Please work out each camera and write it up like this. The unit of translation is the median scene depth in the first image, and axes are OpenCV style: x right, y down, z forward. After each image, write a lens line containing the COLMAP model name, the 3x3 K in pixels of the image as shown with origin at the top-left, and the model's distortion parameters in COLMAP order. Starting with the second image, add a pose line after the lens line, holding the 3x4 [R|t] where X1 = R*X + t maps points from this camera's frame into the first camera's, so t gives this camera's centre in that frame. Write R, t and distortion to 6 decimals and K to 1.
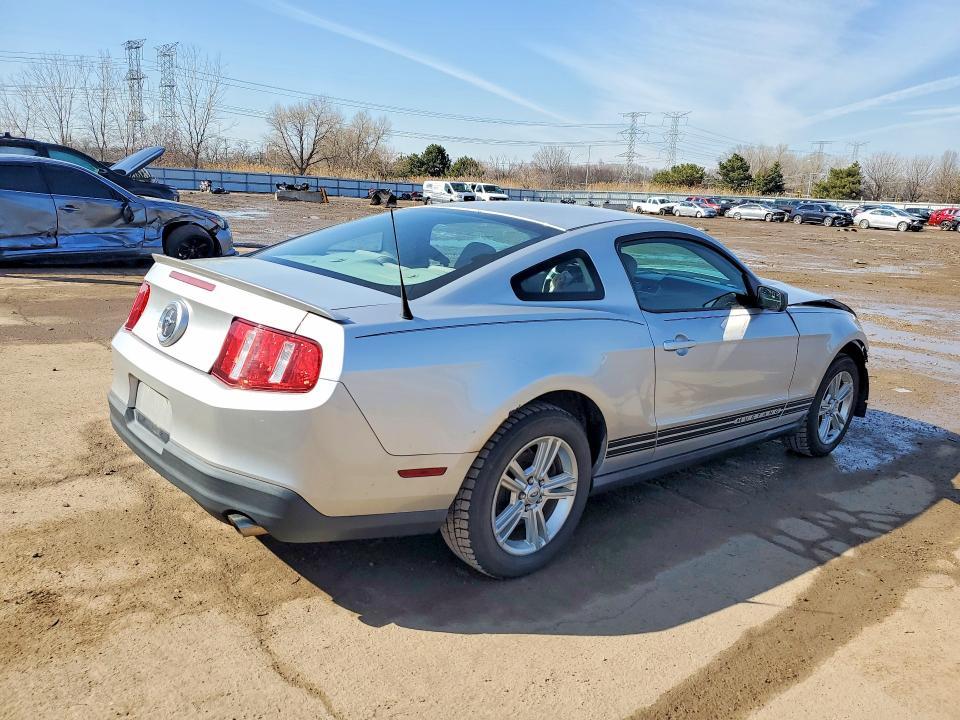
lens RADIAL K [[633.3, 0, 476.0], [0, 633.3, 357.7], [0, 0, 1]] dist [0.070488, -0.054971]
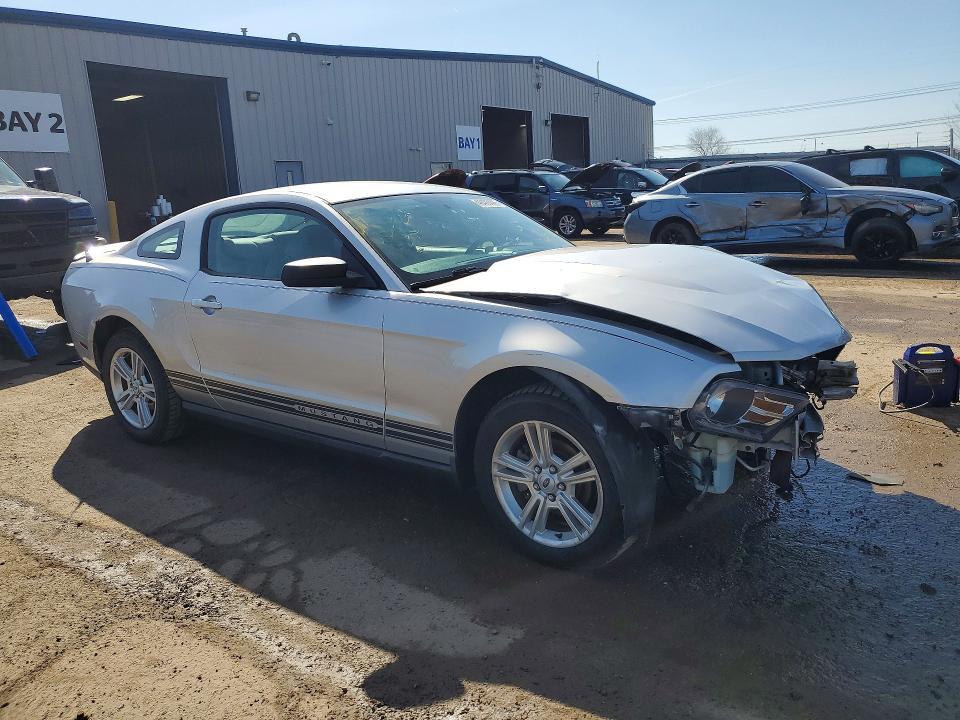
lens RADIAL K [[633.3, 0, 476.0], [0, 633.3, 357.7], [0, 0, 1]] dist [0.070488, -0.054971]
pose [[0.339629, 0.156124, -0.927511, 0.263452], [-0.153338, 0.982125, 0.109169, -0.018806], [0.927976, 0.105146, 0.357498, 0.187732]]
